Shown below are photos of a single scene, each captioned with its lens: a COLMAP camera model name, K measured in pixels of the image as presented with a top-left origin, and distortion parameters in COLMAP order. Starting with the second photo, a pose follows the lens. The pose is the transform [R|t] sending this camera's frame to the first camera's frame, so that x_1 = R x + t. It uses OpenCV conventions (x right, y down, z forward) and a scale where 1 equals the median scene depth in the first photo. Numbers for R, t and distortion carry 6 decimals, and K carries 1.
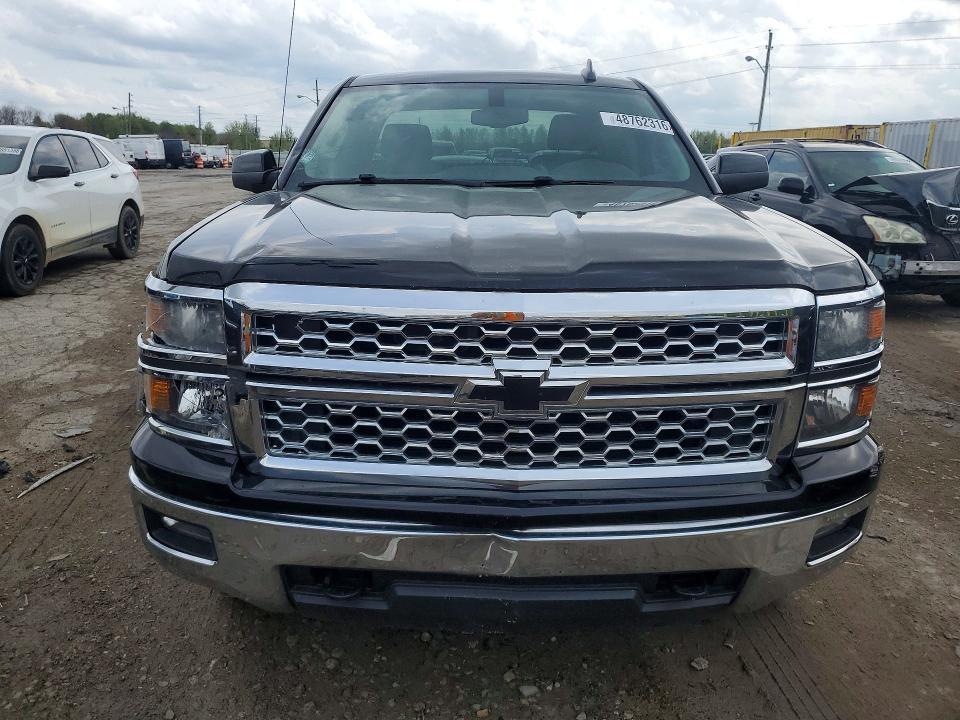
lens RADIAL K [[770.6, 0, 480.0], [0, 770.6, 360.0], [0, 0, 1]] dist [-0.001687, 0.000135]
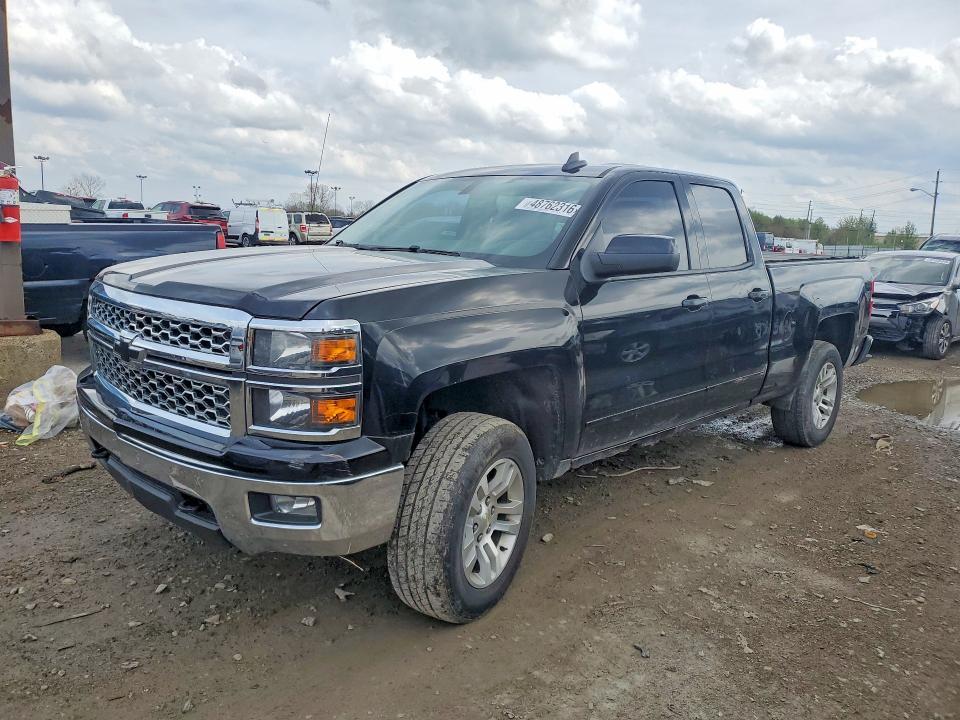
lens RADIAL K [[813.0, 0, 480.0], [0, 813.0, 360.0], [0, 0, 1]] dist [0.003421, 0.002774]
pose [[0.673108, 0.130666, -0.727910, 0.129874], [-0.222005, 0.974573, -0.030347, -0.004003], [0.705436, 0.182027, 0.685001, 0.020071]]
